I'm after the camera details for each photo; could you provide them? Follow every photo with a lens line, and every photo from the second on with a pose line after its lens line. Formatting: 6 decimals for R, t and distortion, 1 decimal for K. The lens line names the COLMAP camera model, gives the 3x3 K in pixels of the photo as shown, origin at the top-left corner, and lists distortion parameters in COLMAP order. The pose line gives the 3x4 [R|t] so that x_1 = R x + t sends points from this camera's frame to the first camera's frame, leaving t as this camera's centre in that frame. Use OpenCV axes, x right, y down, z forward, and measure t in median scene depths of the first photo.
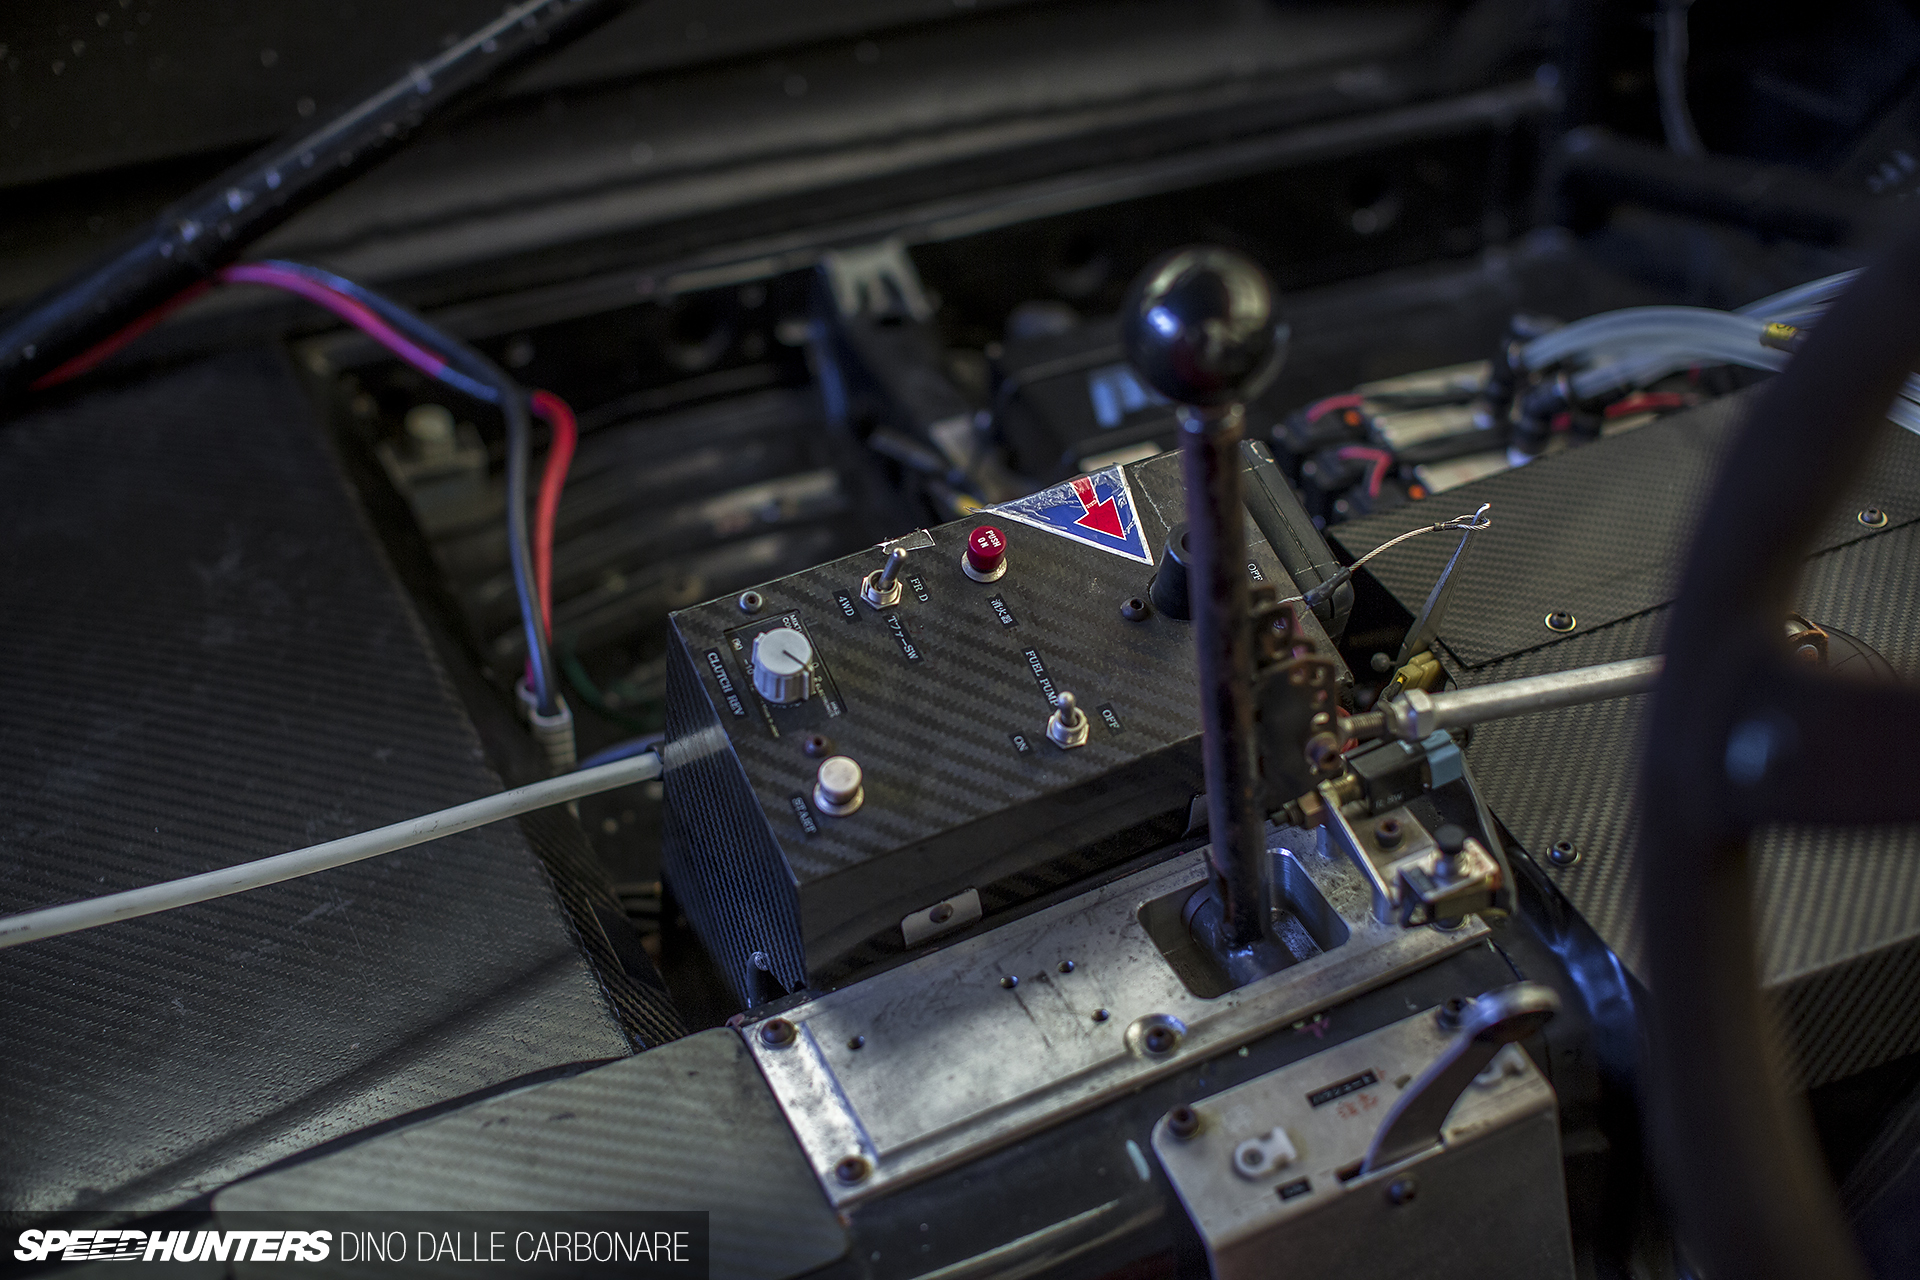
lens RADIAL K [[2632.5, 0, 954.6], [0, 2632.5, 639.1], [0, 0, 1]] dist [-0.159442, 0.000000]
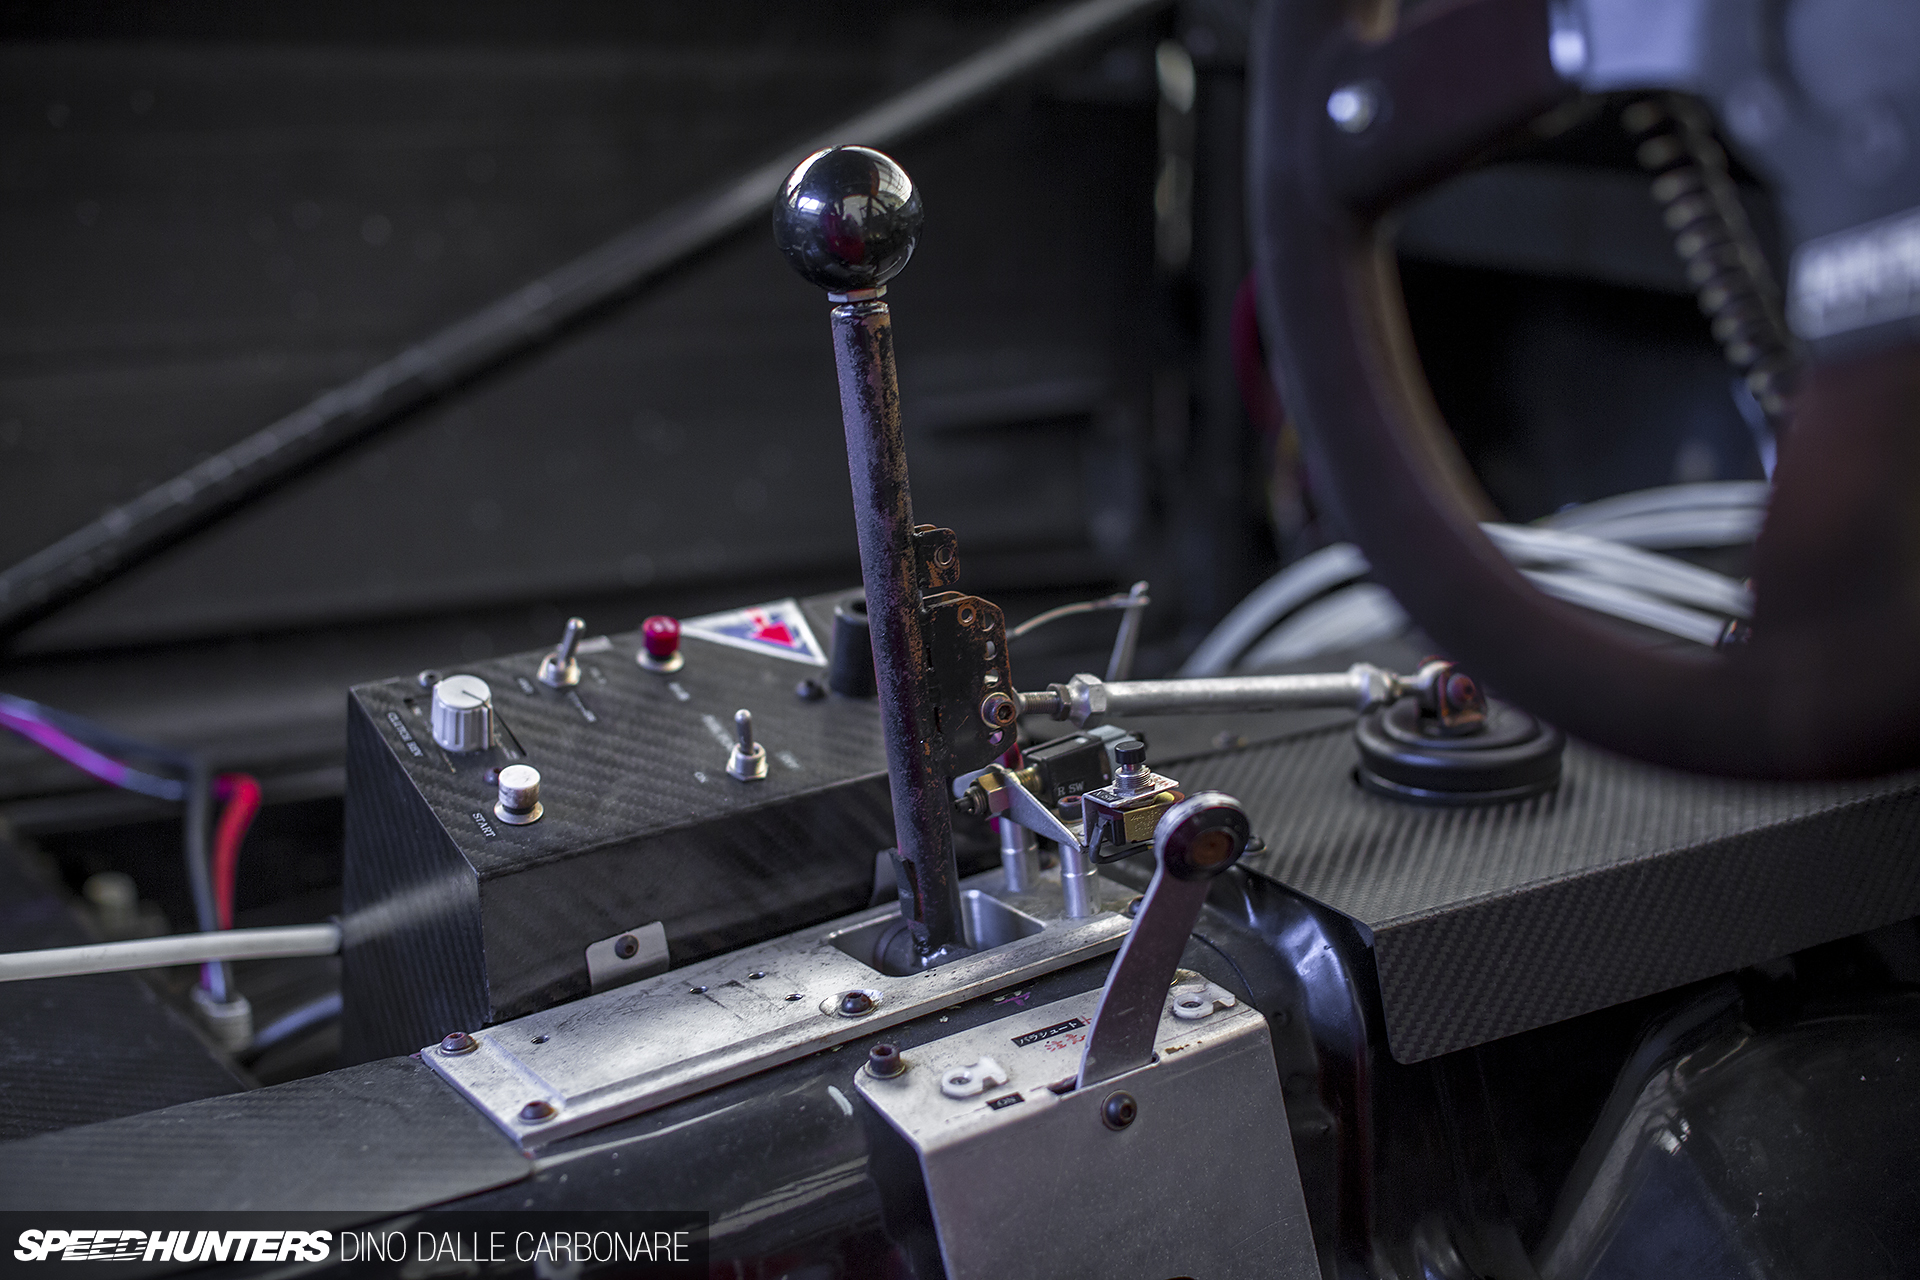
lens RADIAL K [[2762.5, 0, 961.3], [0, 2762.5, 639.4], [0, 0, 1]] dist [-0.206710, 0.000000]
pose [[0.992646, -0.032294, 0.116665, 0.002861], [0.080515, 0.895802, -0.437101, 0.465332], [-0.090394, 0.443280, 0.891814, 0.033346]]
